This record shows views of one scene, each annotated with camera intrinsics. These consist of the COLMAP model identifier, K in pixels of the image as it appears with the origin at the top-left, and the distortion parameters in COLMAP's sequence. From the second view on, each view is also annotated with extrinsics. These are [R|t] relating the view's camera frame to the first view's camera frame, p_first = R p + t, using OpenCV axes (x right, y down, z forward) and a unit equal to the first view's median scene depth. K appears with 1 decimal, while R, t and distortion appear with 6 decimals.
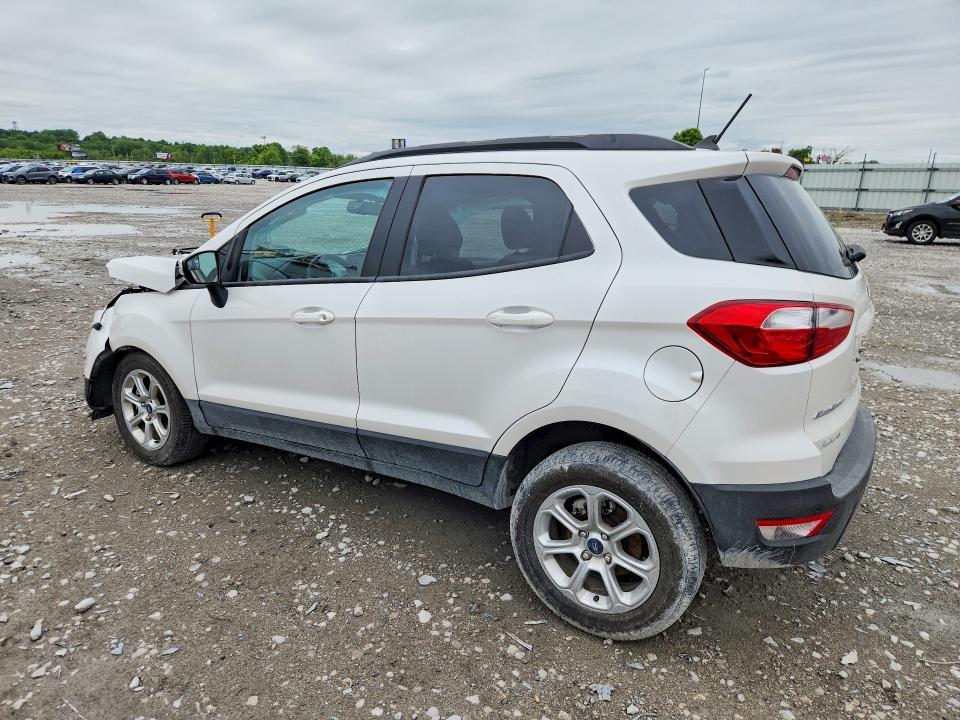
lens RADIAL K [[736.8, 0, 480.0], [0, 736.8, 360.0], [0, 0, 1]] dist [-0.012481, 0.040362]
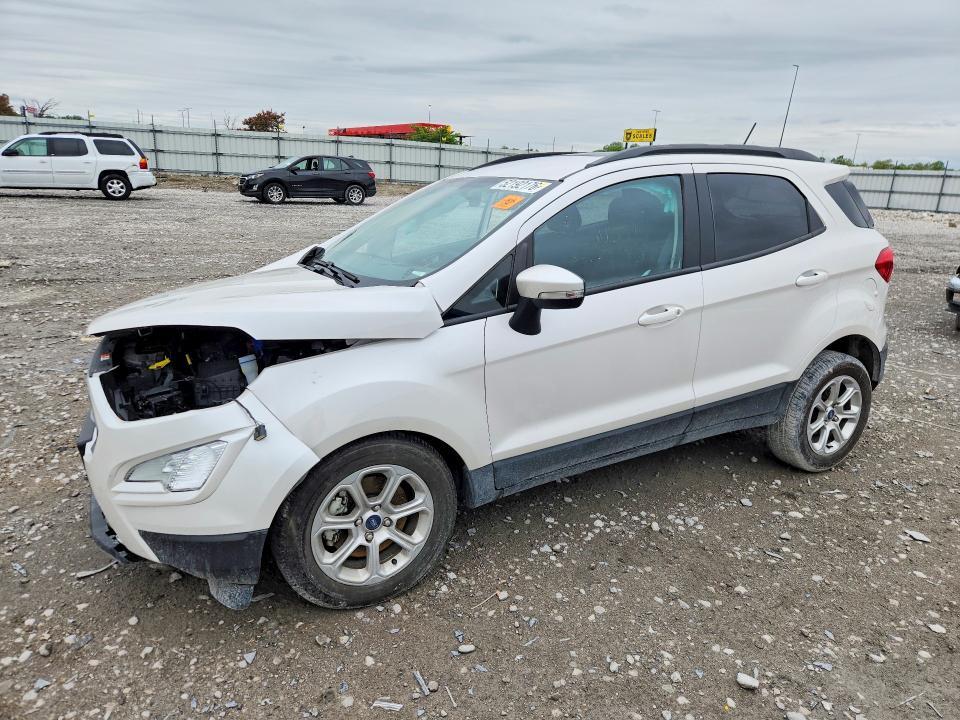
lens RADIAL K [[734.1, 0, 480.0], [0, 734.1, 360.0], [0, 0, 1]] dist [0.051086, -0.063527]
pose [[0.392117, -0.229976, 0.890705, -0.643331], [0.173662, 0.969343, 0.173828, -0.113129], [-0.903374, 0.086521, 0.420034, 0.423933]]
